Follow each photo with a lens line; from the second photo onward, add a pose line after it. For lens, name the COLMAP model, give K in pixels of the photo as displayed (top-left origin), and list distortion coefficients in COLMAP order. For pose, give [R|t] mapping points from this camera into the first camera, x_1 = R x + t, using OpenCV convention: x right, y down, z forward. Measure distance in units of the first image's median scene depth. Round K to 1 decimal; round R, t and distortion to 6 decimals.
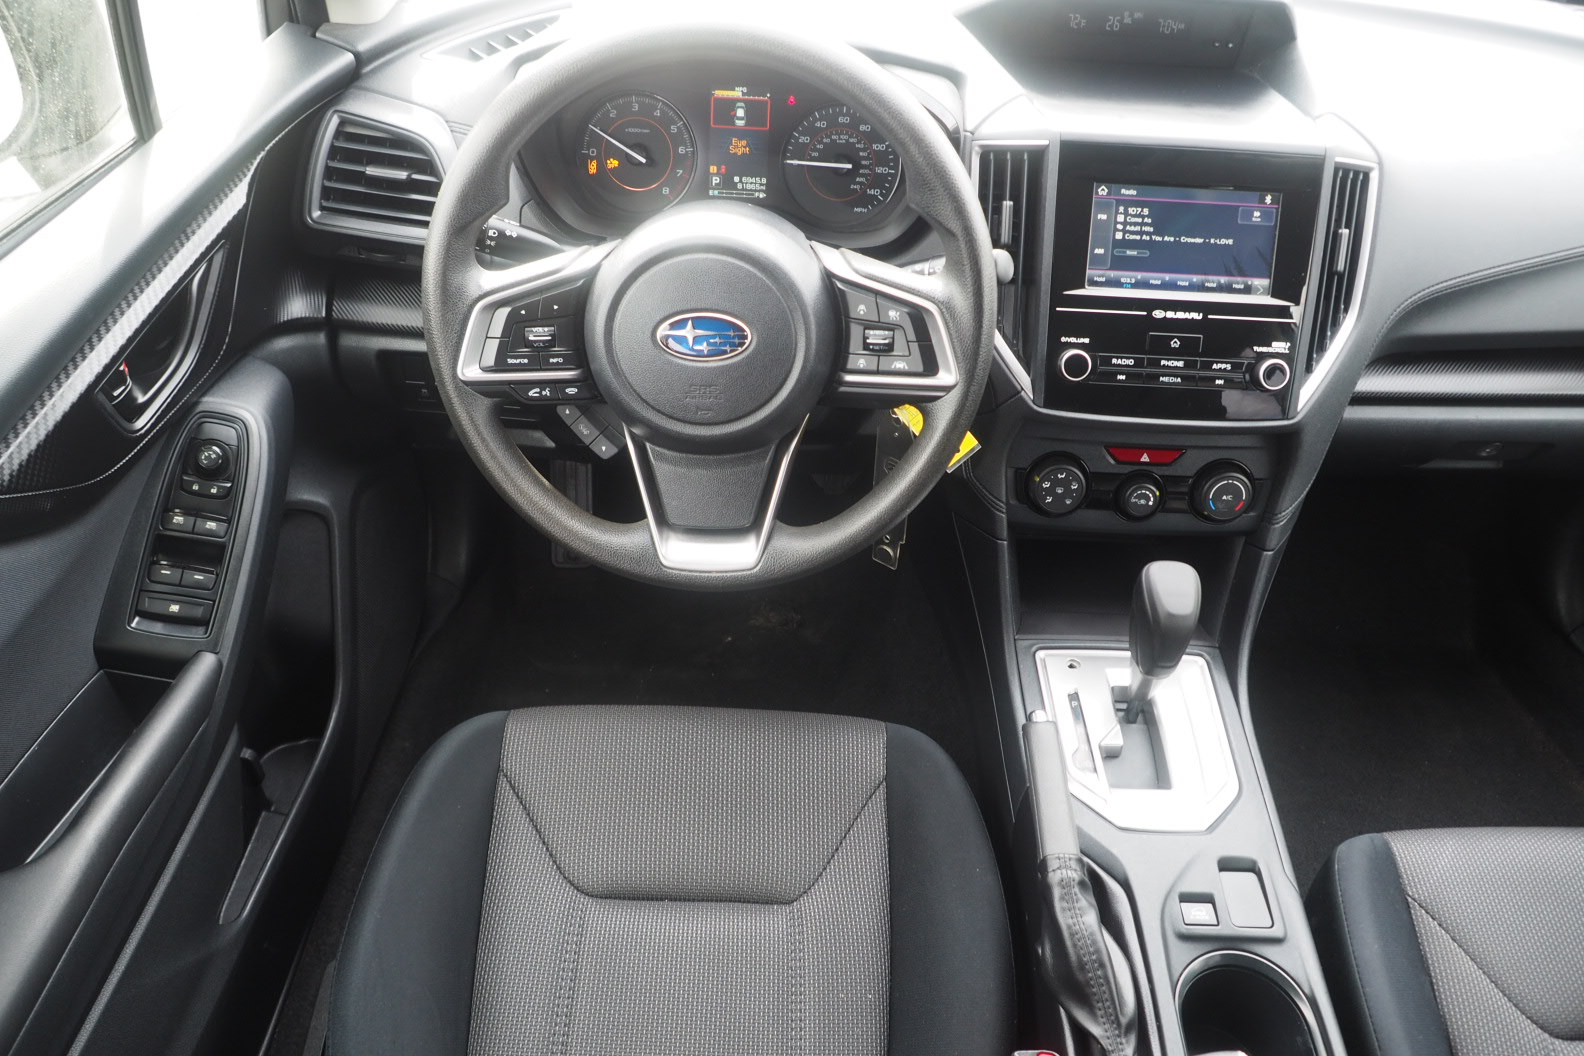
lens RADIAL K [[1124.7, 0, 797.4], [0, 1124.7, 527.7], [0, 0, 1]] dist [-0.024705, -0.000999]
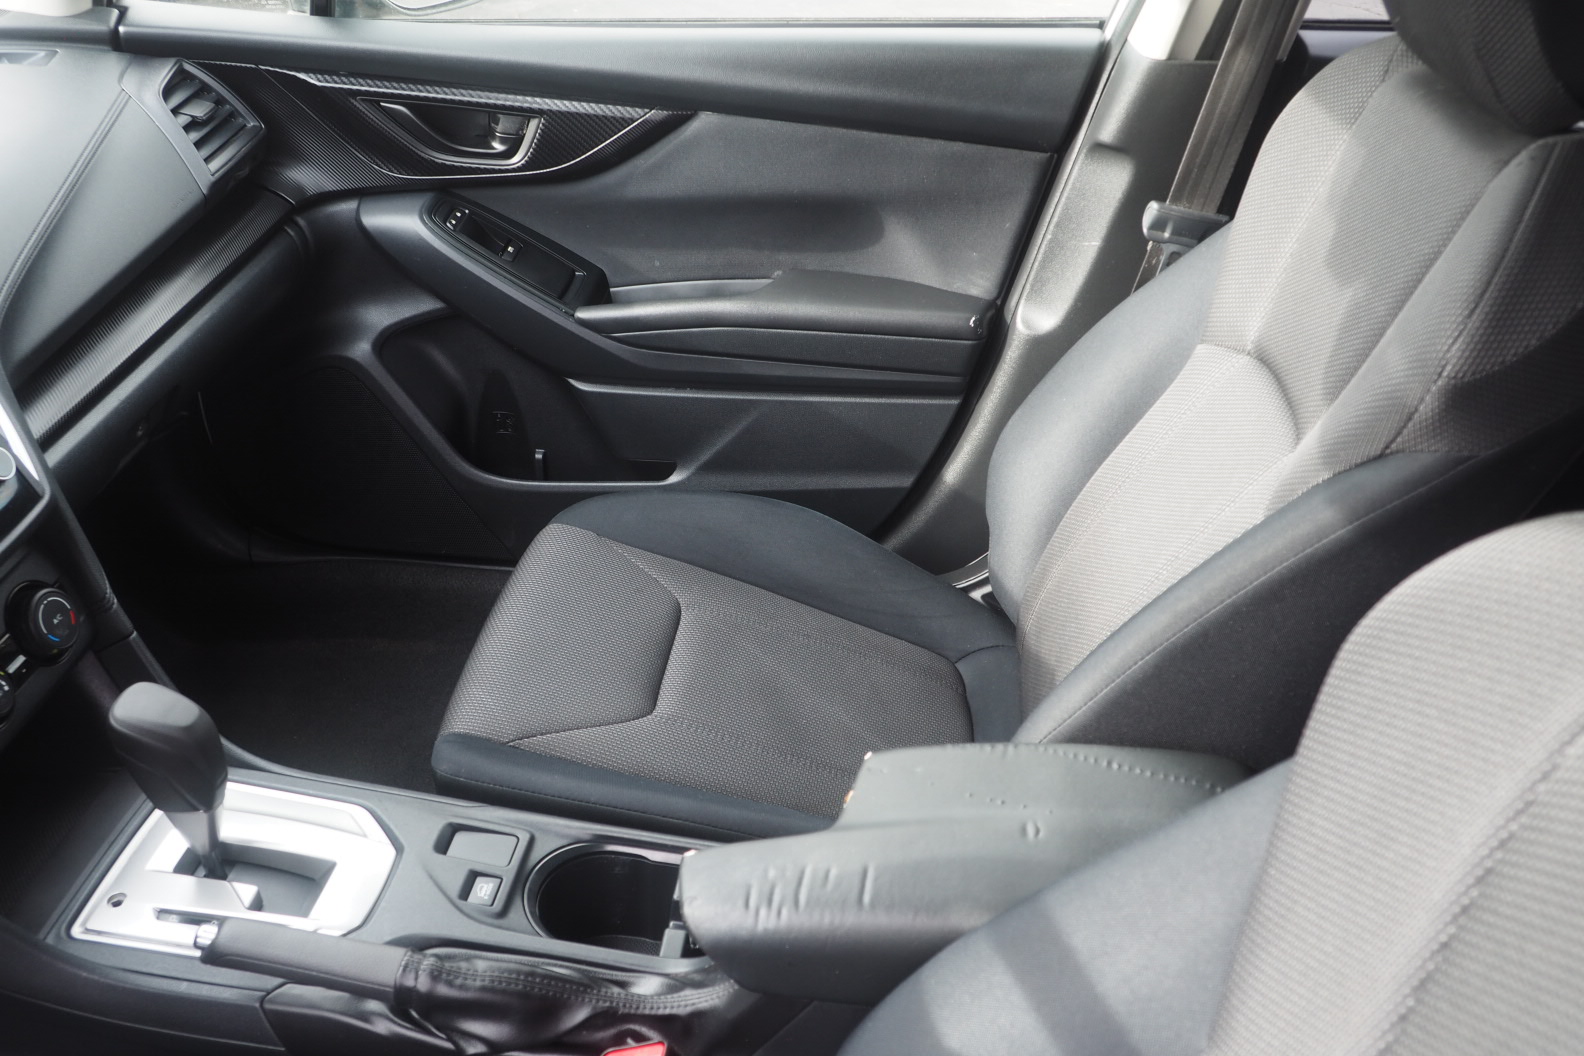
lens RADIAL K [[1341.1, 0, 807.8], [0, 1341.1, 529.7], [0, 0, 1]] dist [-0.024036, 0.011427]
pose [[0.100698, -0.567703, 0.817052, -0.324434], [0.631314, 0.671177, 0.388540, -0.108471], [-0.768962, 0.476692, 0.425985, 0.166081]]
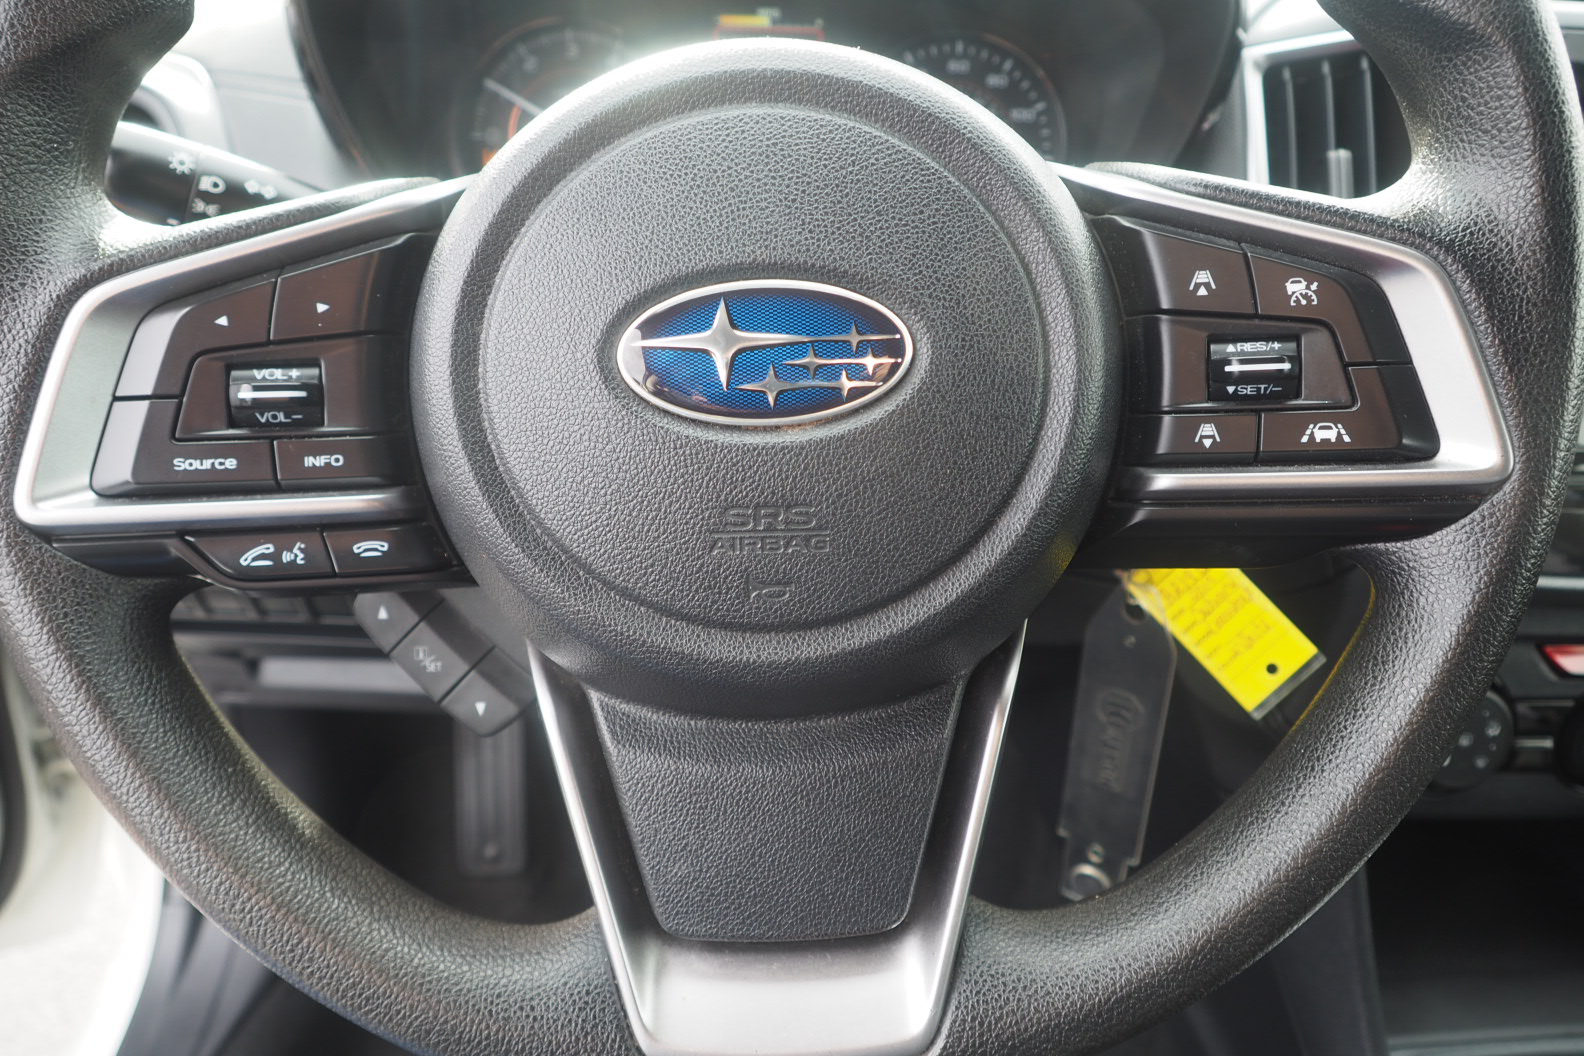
lens RADIAL K [[1124.7, 0, 809.0], [0, 1124.7, 524.4], [0, 0, 1]] dist [-0.024705, -0.000999]
pose [[0.998297, -0.037753, 0.044466, -0.069716], [0.045623, 0.980347, -0.191935, -0.048586], [-0.036346, 0.193637, 0.980400, 0.560470]]
